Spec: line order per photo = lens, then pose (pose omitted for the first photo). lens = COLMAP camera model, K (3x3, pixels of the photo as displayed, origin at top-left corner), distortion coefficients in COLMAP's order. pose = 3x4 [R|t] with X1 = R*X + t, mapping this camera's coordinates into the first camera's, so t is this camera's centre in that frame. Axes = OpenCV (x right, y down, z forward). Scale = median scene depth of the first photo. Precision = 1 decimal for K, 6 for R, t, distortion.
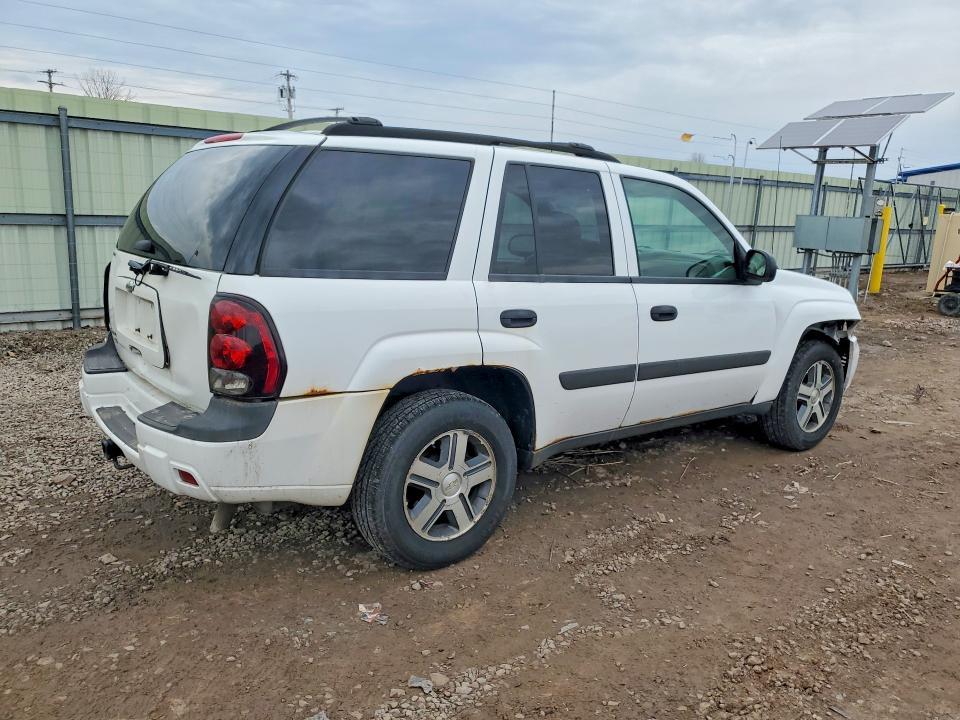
lens RADIAL K [[724.5, 0, 492.7], [0, 724.5, 359.8], [0, 0, 1]] dist [0.078594, -0.086150]
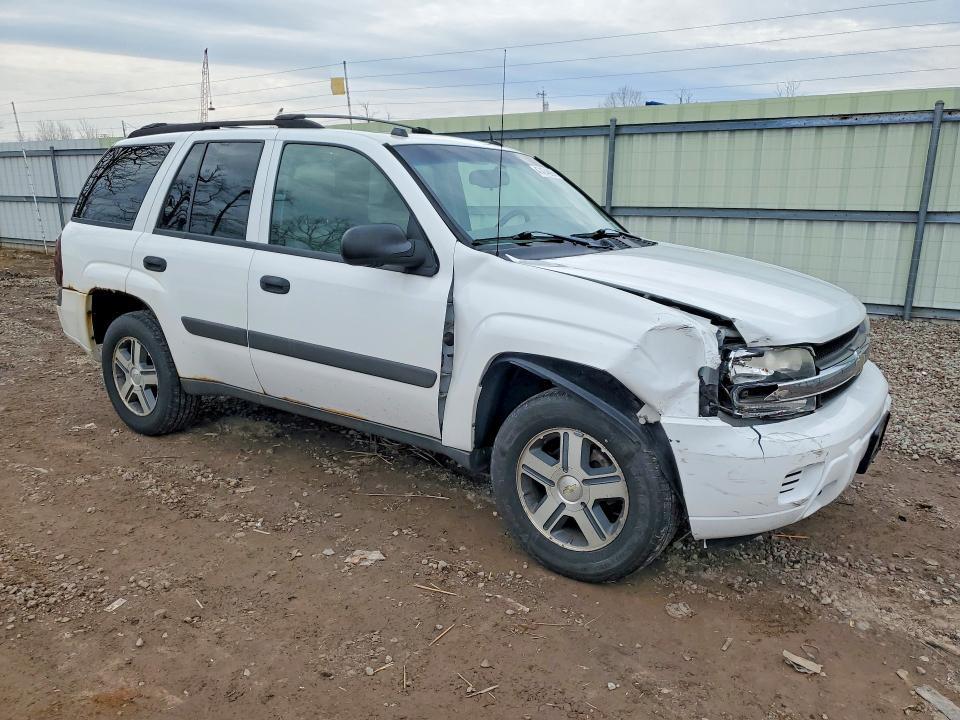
lens RADIAL K [[710.2, 0, 480.0], [0, 710.2, 360.0], [0, 0, 1]] dist [0.027989, 0.002140]
pose [[0.305894, 0.188657, -0.933187, 0.924964], [-0.187218, 0.972952, 0.135327, -0.111200], [0.933477, 0.133314, 0.332940, 0.738337]]
